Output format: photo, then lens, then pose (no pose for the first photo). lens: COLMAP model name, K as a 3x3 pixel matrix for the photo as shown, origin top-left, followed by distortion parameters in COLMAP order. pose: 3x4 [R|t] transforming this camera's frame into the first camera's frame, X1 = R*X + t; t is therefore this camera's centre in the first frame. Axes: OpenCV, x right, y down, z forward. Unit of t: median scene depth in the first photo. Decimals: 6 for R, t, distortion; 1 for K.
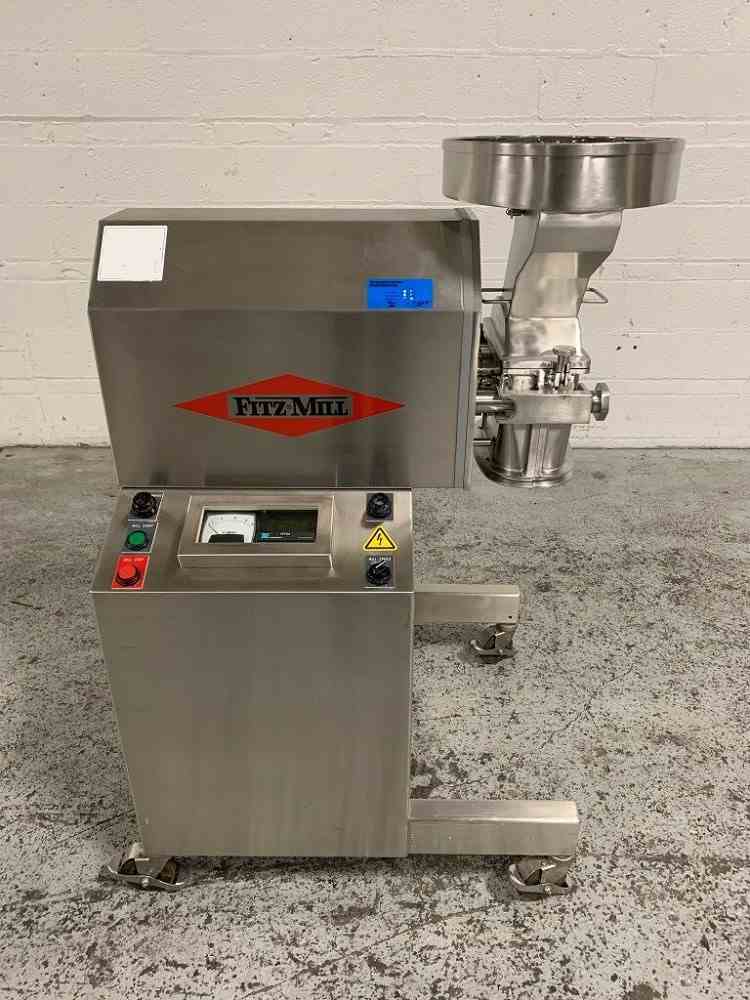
lens RADIAL K [[766.6, 0, 389.8], [0, 766.6, 498.9], [0, 0, 1]] dist [0.003624, -0.001262]
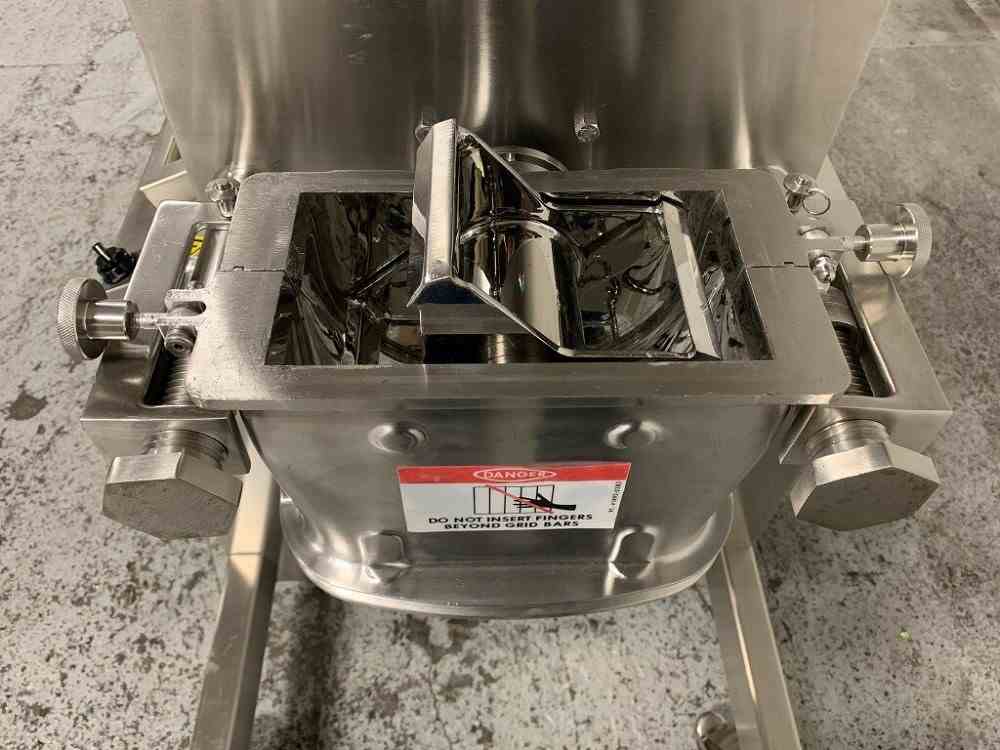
lens RADIAL K [[766.6, 0, 492.8], [0, 766.6, 372.7], [0, 0, 1]] dist [0.003624, -0.001262]
pose [[0.019828, 0.790072, -0.612693, 0.294614], [-0.480215, 0.545024, 0.687271, -0.286079], [0.876926, 0.280598, 0.390211, 0.710748]]
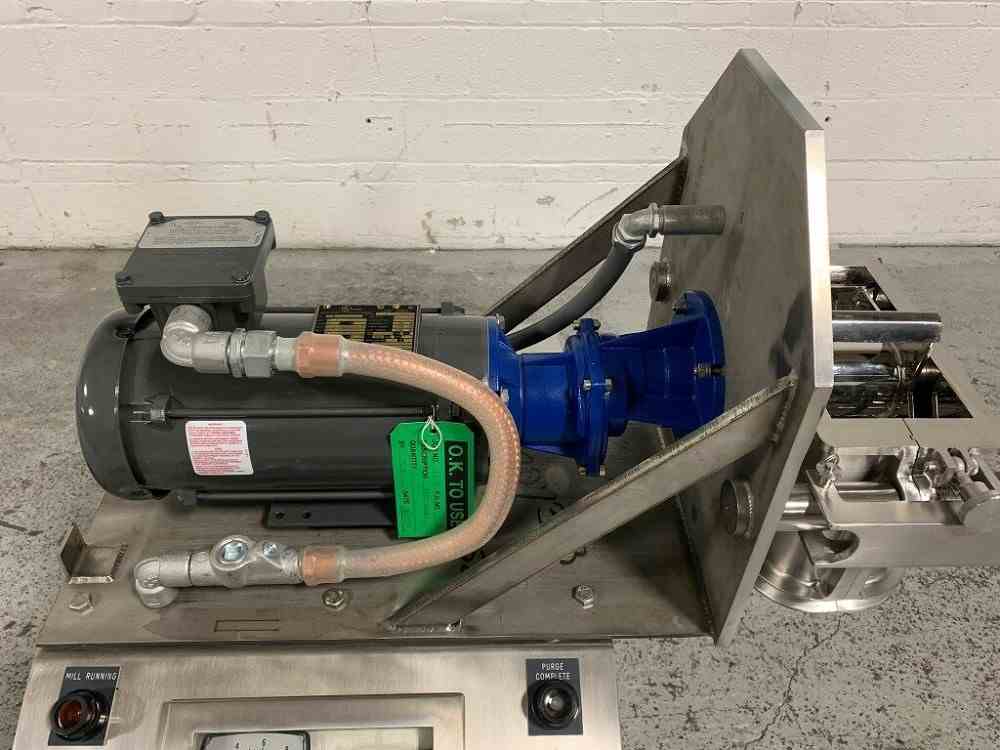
lens RADIAL K [[766.6, 0, 500.1], [0, 766.6, 375.2], [0, 0, 1]] dist [0.003624, -0.001262]
pose [[0.999502, -0.007891, 0.030543, -0.045832], [0.000704, 0.973552, 0.228466, -0.230641], [-0.031538, -0.228331, 0.973073, 0.412244]]
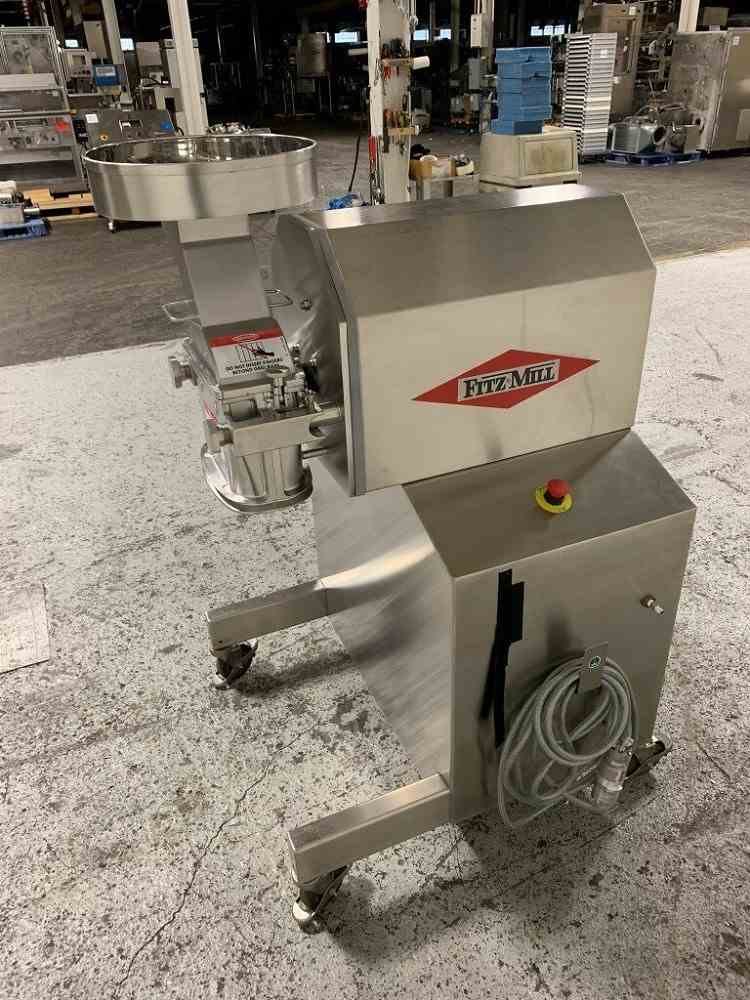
lens RADIAL K [[766.6, 0, 375.6], [0, 766.6, 499.9], [0, 0, 1]] dist [0.003624, -0.001262]
pose [[-0.921115, 0.220712, -0.320677, 0.297256], [-0.155692, 0.546138, 0.823100, -0.735760], [0.356802, 0.808096, -0.468693, 1.305027]]
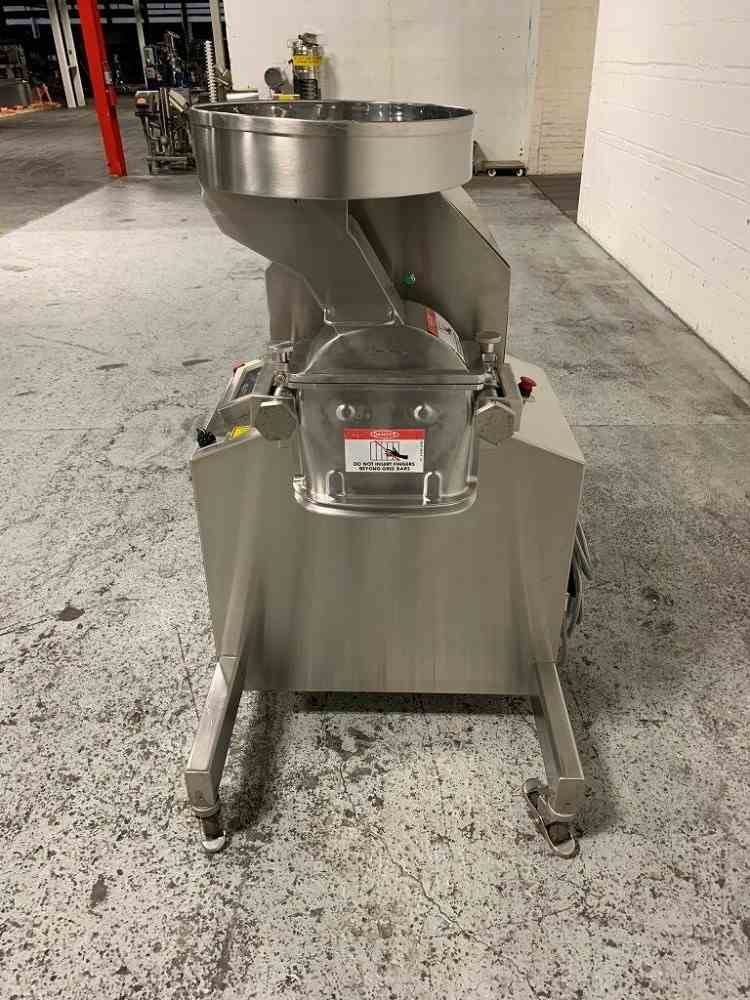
lens RADIAL K [[766.6, 0, 376.6], [0, 766.6, 498.2], [0, 0, 1]] dist [0.003624, -0.001262]
pose [[-0.024712, 0.503763, -0.863489, 0.773873], [-0.470388, 0.756301, 0.454691, -0.371306], [0.882114, 0.417411, 0.218274, 0.686508]]
